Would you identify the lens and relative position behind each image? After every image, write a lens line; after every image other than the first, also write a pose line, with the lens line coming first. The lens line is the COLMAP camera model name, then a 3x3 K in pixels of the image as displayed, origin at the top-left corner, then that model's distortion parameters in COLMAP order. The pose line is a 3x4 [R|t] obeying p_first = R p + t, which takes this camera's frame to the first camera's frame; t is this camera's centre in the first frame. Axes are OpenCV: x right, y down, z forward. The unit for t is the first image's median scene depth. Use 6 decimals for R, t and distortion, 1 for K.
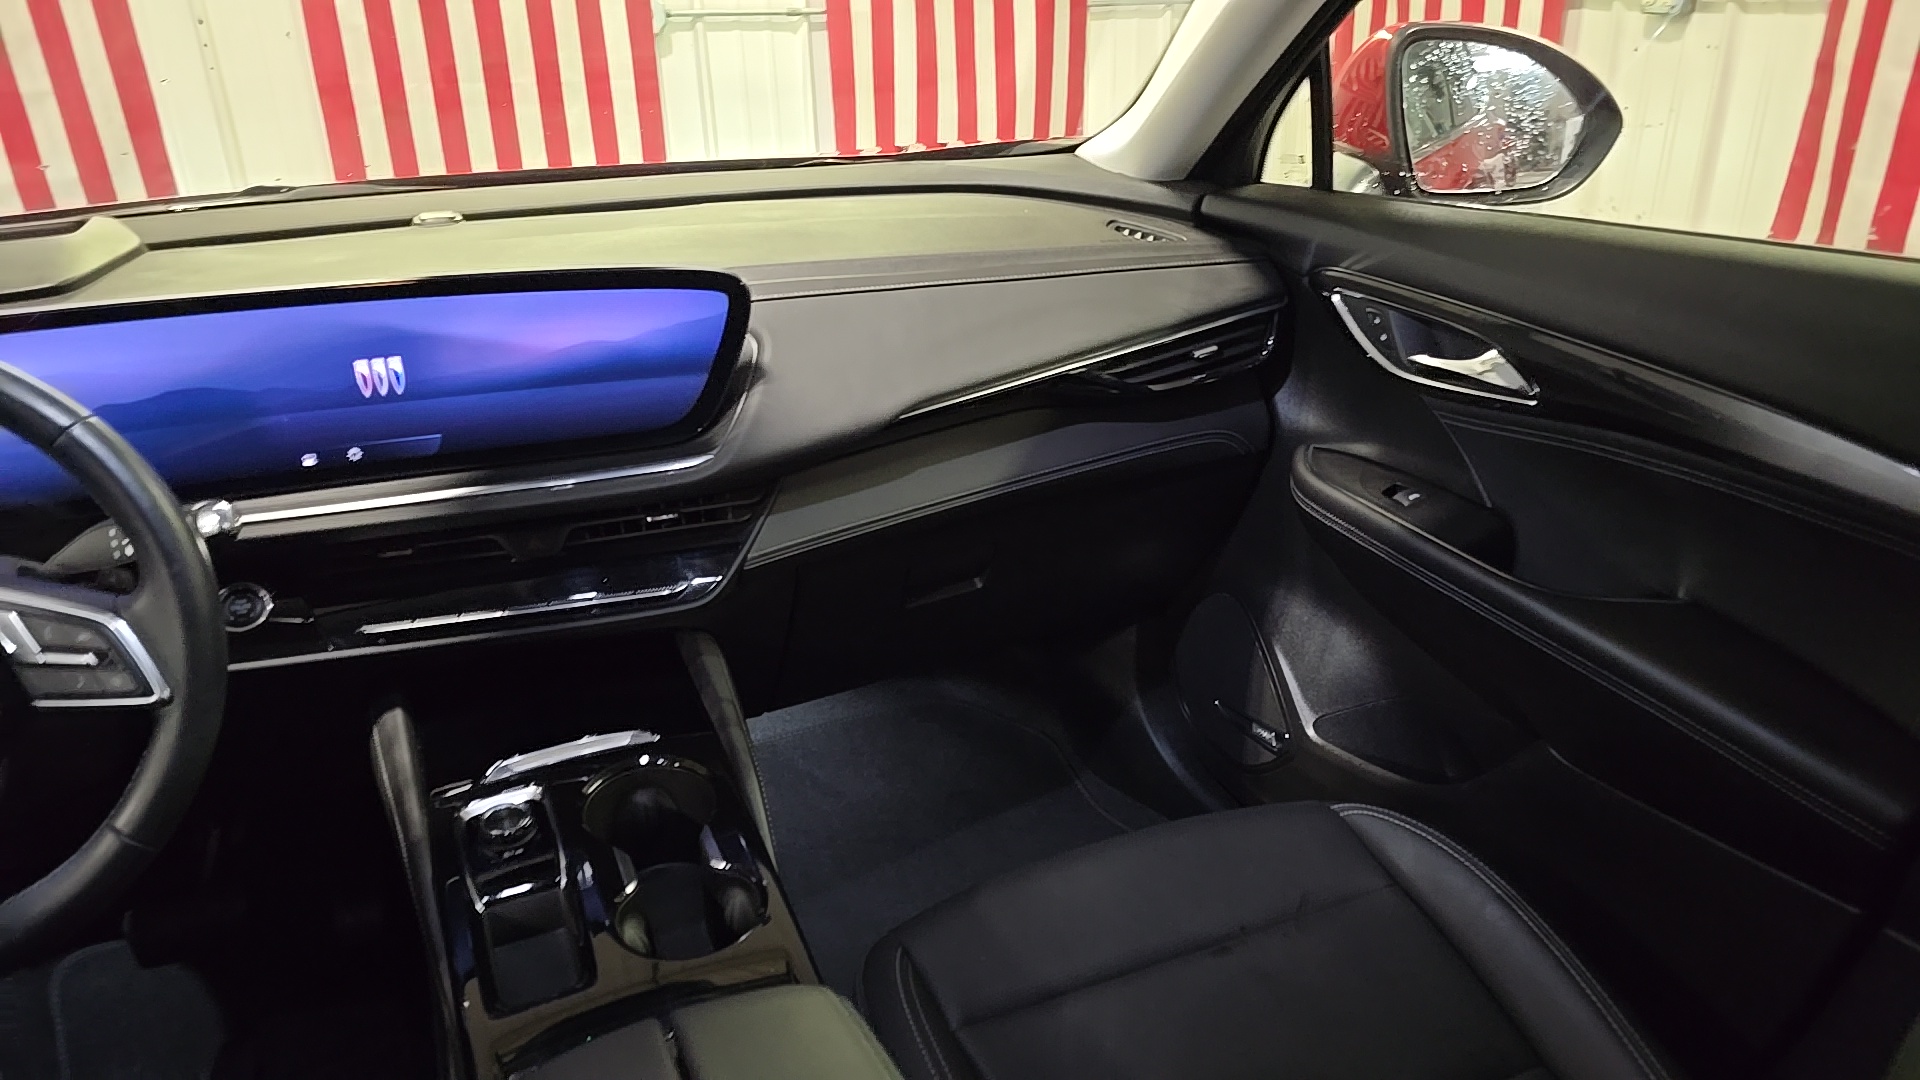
lens RADIAL K [[1297.6, 0, 943.0], [0, 1297.6, 524.6], [0, 0, 1]] dist [0.065233, -0.050946]
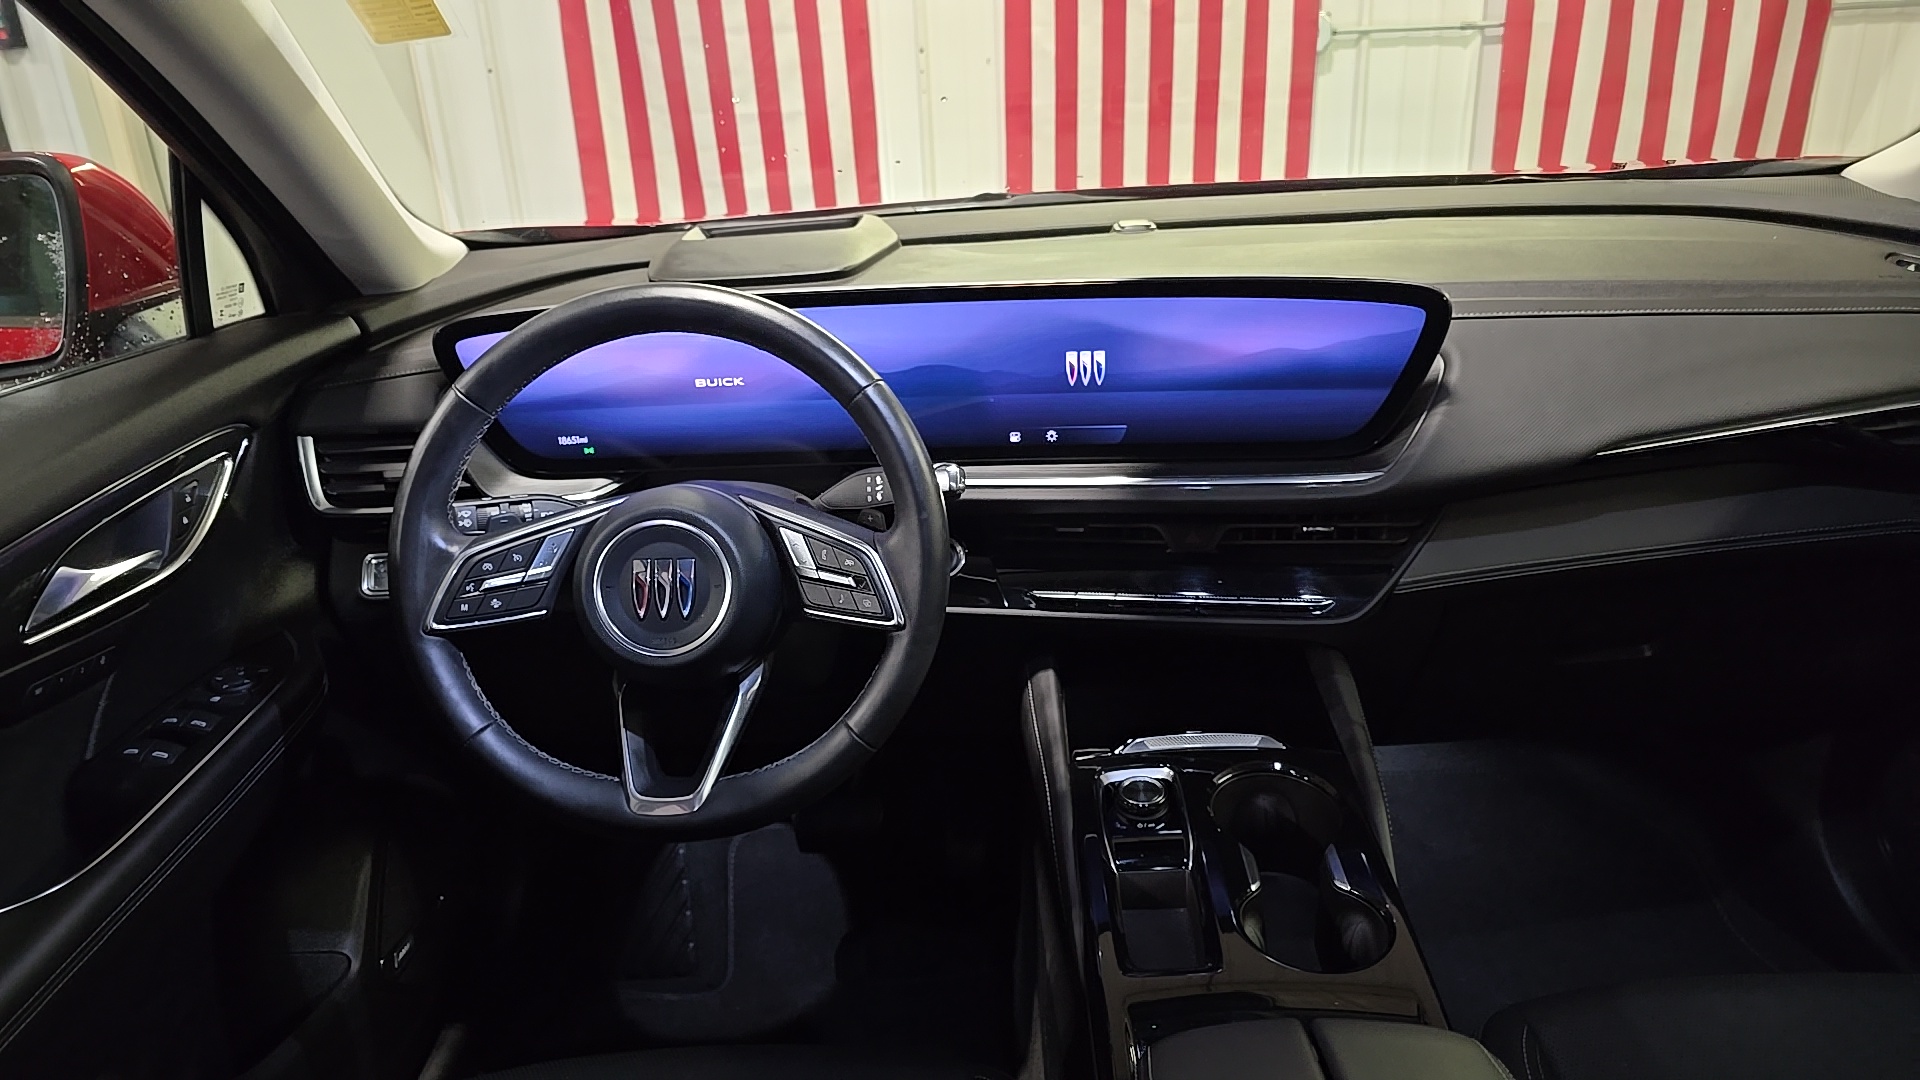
lens RADIAL K [[1297.6, 0, 944.7], [0, 1297.6, 525.5], [0, 0, 1]] dist [0.065233, -0.050946]
pose [[0.907176, 0.131481, -0.399680, -0.073546], [-0.137004, 0.990459, 0.014862, 0.015530], [0.397821, 0.041276, 0.916534, -0.029578]]
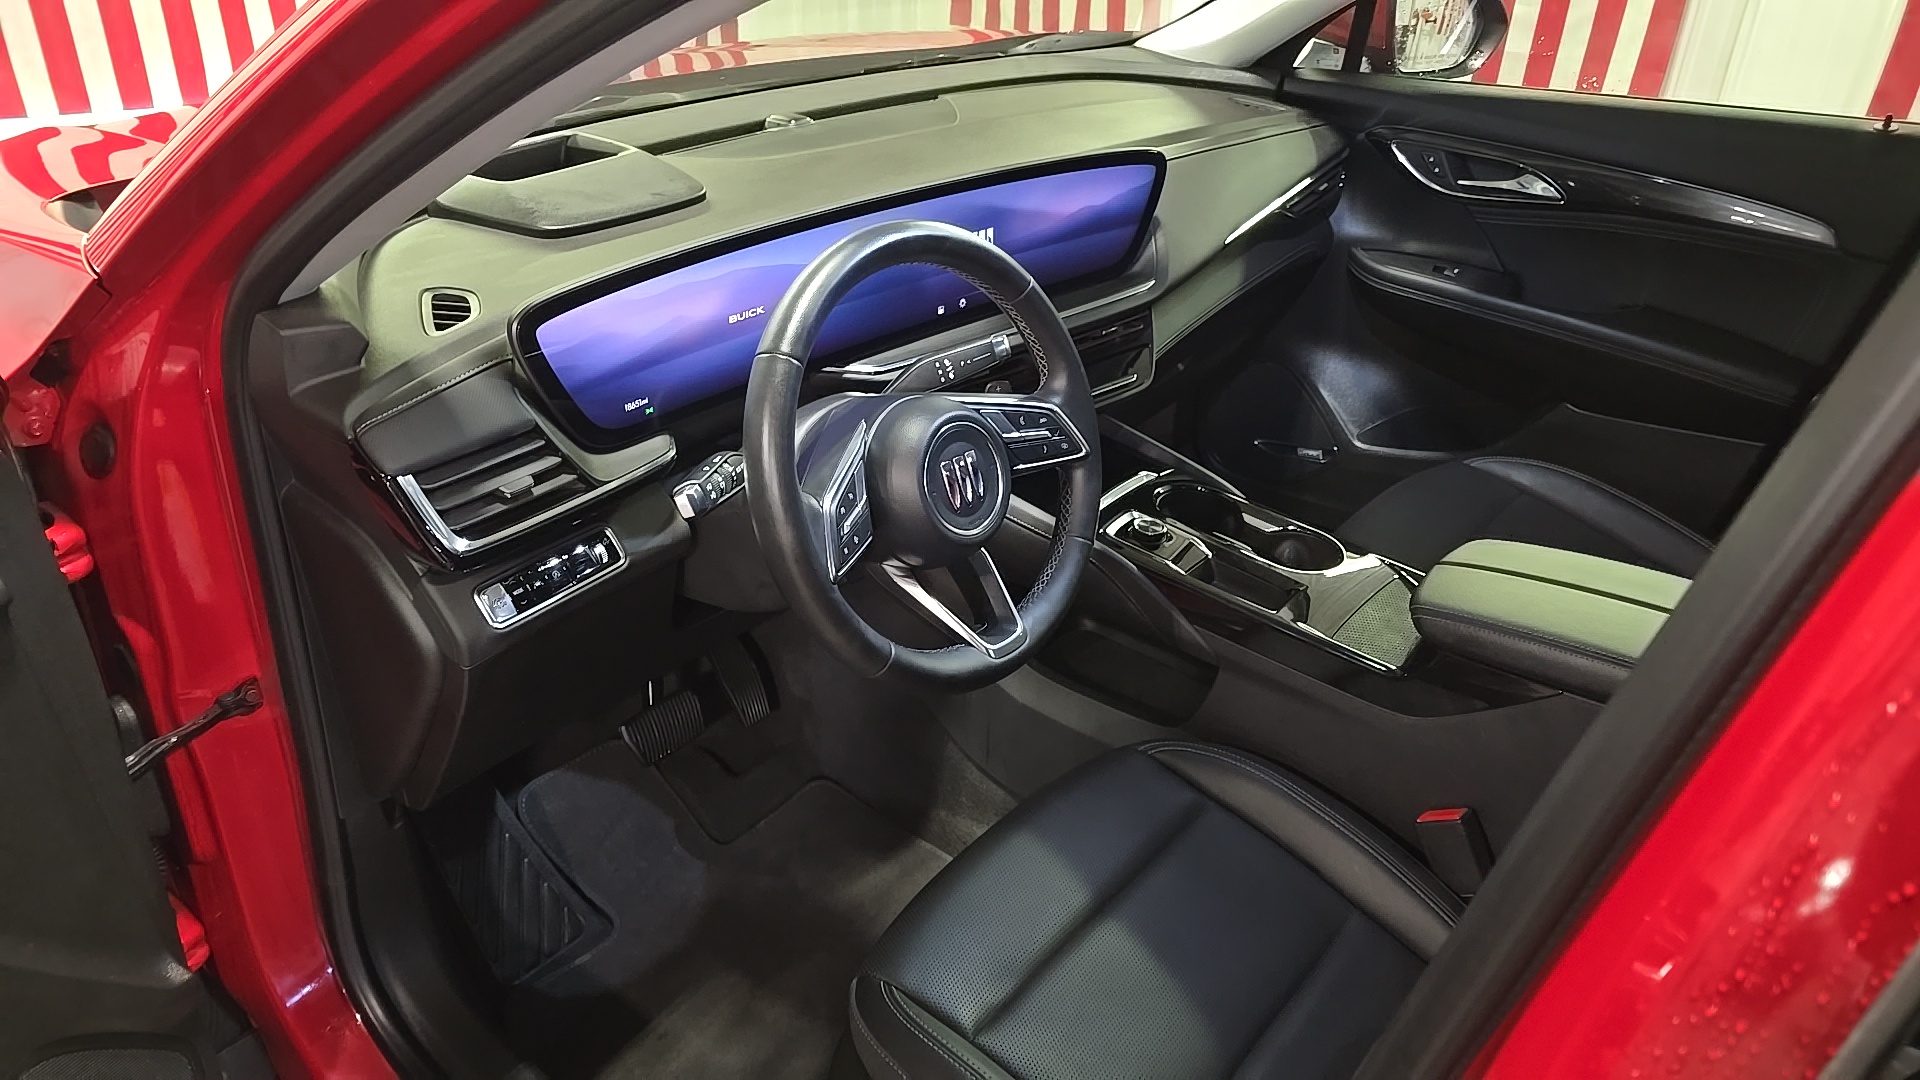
lens RADIAL K [[1297.6, 0, 964.8], [0, 1297.6, 550.7], [0, 0, 1]] dist [0.065233, -0.050946]
pose [[0.893590, -0.177978, 0.412093, -0.928530], [0.126506, 0.980678, 0.149223, -0.001845], [-0.430689, -0.081212, 0.898839, -0.219777]]
